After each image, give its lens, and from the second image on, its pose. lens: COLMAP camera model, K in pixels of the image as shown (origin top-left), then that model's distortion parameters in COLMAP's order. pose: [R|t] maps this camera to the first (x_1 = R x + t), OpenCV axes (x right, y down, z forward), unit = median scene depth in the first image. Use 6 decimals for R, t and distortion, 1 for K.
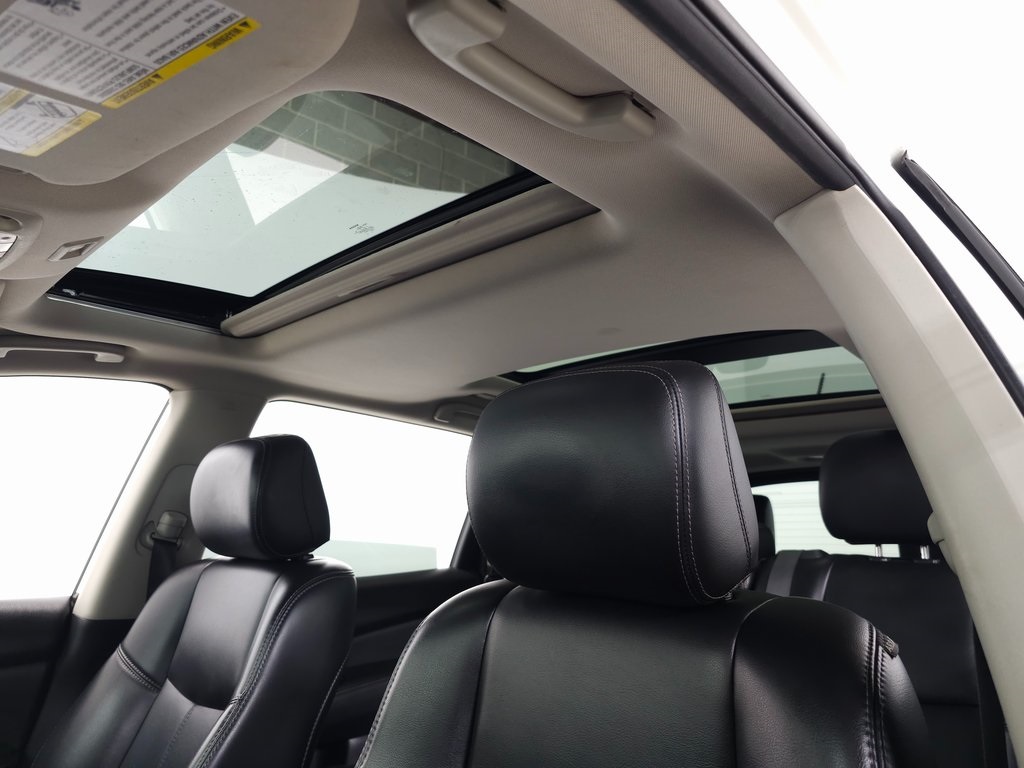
lens RADIAL K [[695.4, 0, 513.8], [0, 695.4, 383.0], [0, 0, 1]] dist [0.039451, -0.046231]
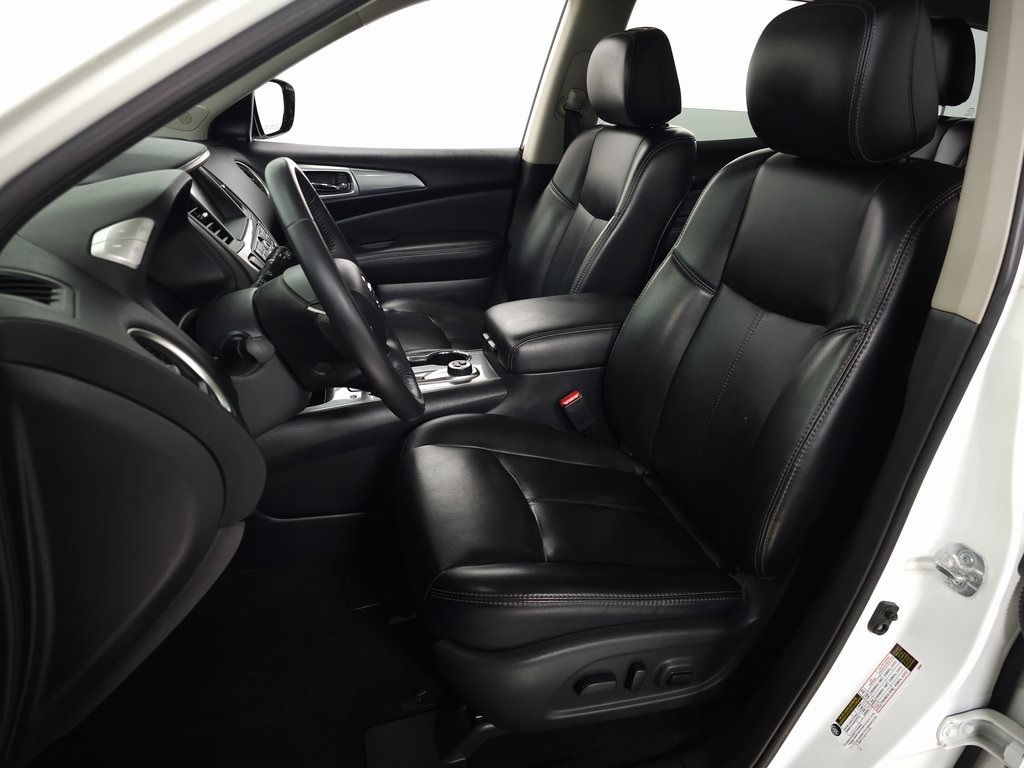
lens RADIAL K [[695.4, 0, 513.8], [0, 695.4, 382.5], [0, 0, 1]] dist [0.039451, -0.046231]
pose [[0.861697, 0.194110, -0.468827, 0.197569], [0.110056, 0.830449, 0.546115, -0.119275], [0.495344, -0.522183, 0.694233, -0.382757]]
